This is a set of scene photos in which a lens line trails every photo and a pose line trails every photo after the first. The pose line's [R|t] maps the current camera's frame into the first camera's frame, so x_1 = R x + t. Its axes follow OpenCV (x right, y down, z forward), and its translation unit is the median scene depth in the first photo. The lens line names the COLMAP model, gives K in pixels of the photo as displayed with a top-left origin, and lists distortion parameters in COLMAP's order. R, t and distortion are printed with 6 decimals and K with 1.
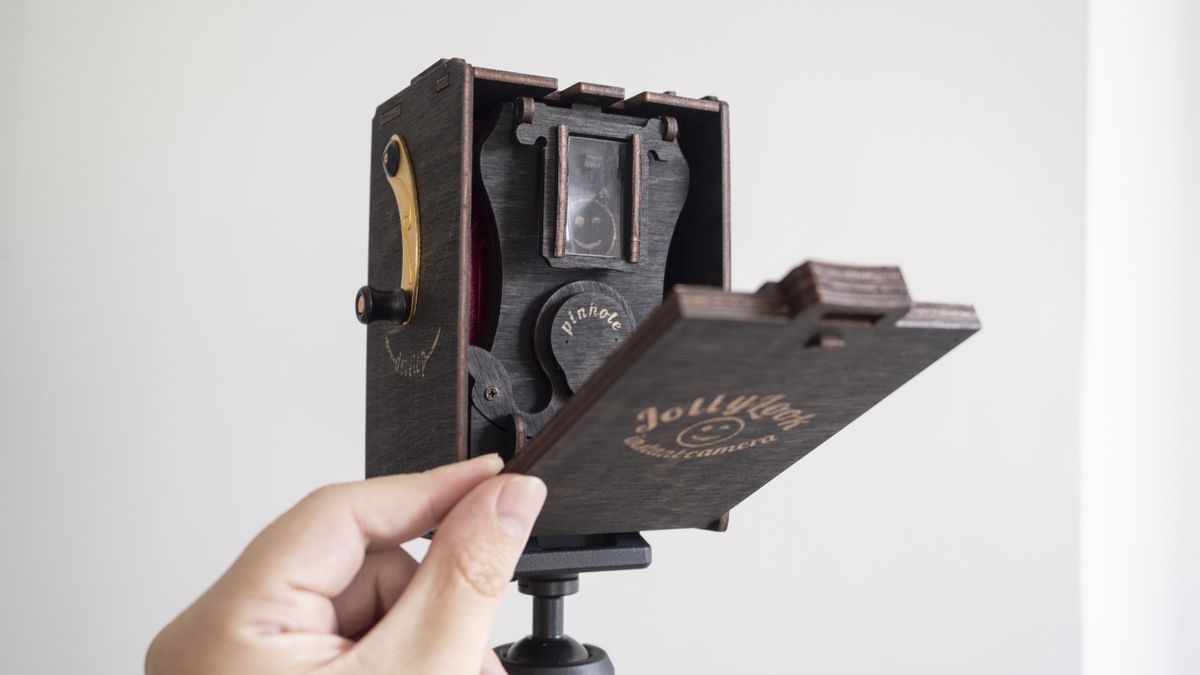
lens RADIAL K [[1141.5, 0, 601.9], [0, 1141.5, 334.1], [0, 0, 1]] dist [0.016893, 0.000000]
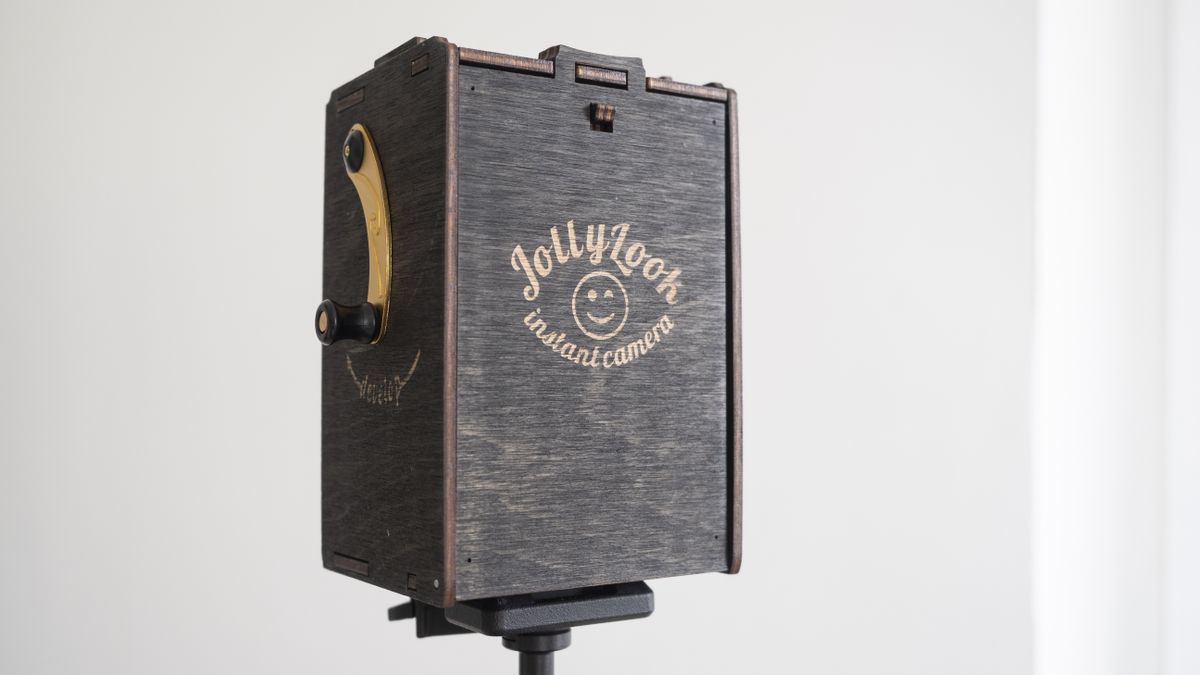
lens RADIAL K [[1141.5, 0, 584.7], [0, 1141.5, 310.7], [0, 0, 1]] dist [0.016893, 0.000000]
pose [[0.997386, -0.005136, 0.072075, -0.073035], [0.005256, 0.999985, -0.001487, -0.030657], [-0.072067, 0.001862, 0.997398, 0.123132]]
